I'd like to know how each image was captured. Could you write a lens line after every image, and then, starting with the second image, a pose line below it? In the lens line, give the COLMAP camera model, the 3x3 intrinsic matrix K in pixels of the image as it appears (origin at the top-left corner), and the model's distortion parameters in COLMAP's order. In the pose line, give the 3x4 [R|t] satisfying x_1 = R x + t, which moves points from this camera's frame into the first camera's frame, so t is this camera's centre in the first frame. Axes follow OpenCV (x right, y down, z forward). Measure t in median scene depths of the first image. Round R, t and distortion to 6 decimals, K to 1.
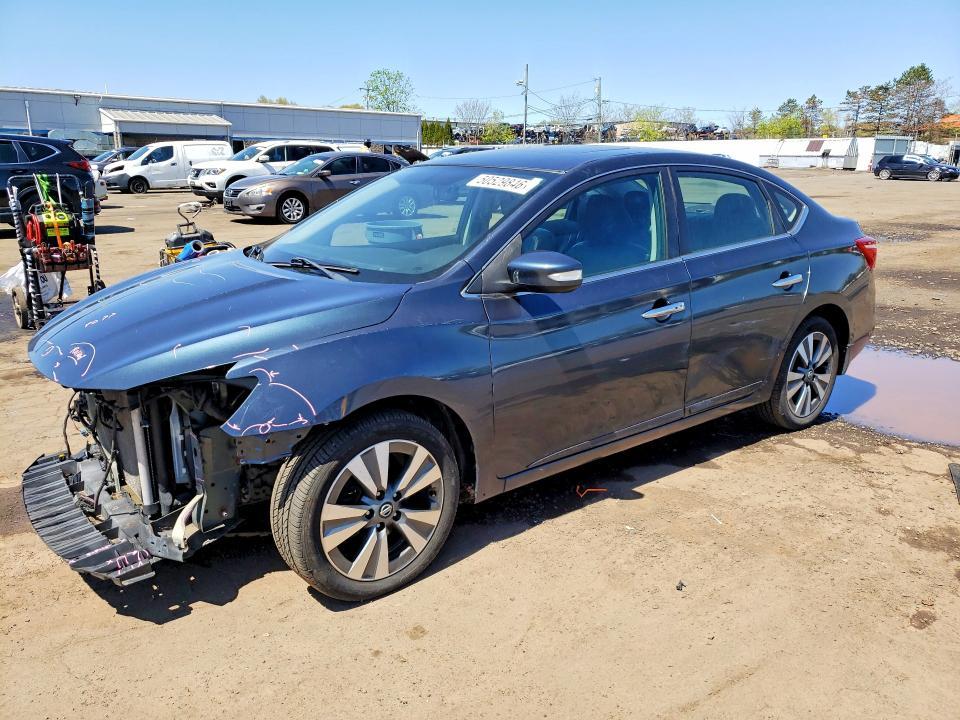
lens RADIAL K [[706.8, 0, 483.0], [0, 706.8, 357.9], [0, 0, 1]] dist [-0.022729, 0.002348]
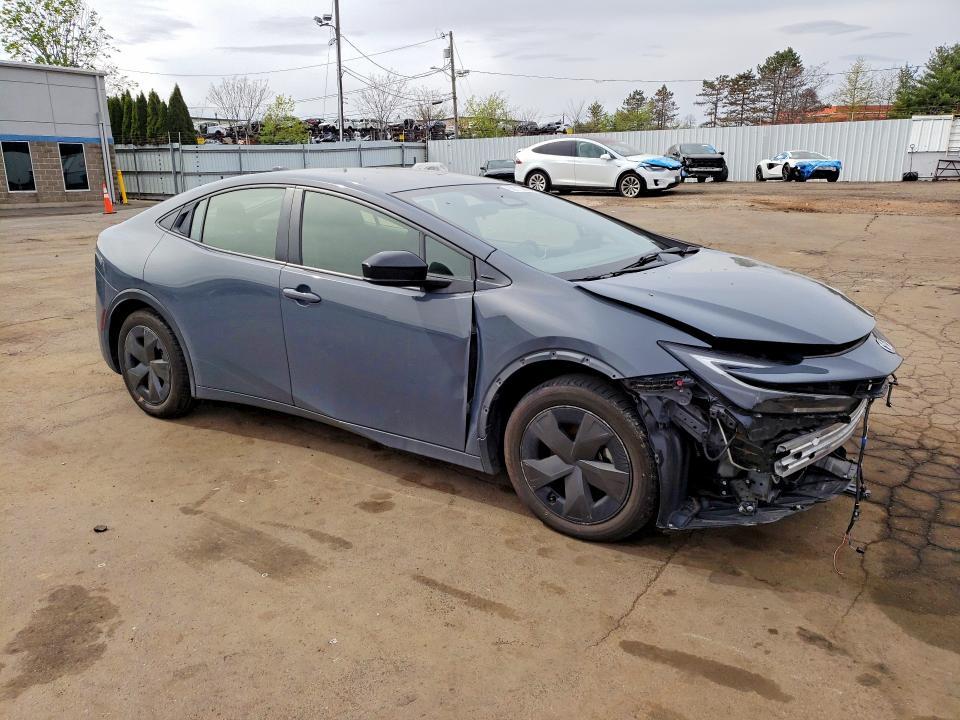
lens RADIAL K [[706.8, 0, 477.7], [0, 706.8, 362.3], [0, 0, 1]] dist [-0.022729, 0.002348]
pose [[0.959215, -0.088329, 0.268524, 0.000466], [0.088753, 0.995997, 0.010584, -0.131278], [-0.268384, 0.013680, 0.963215, 0.453570]]
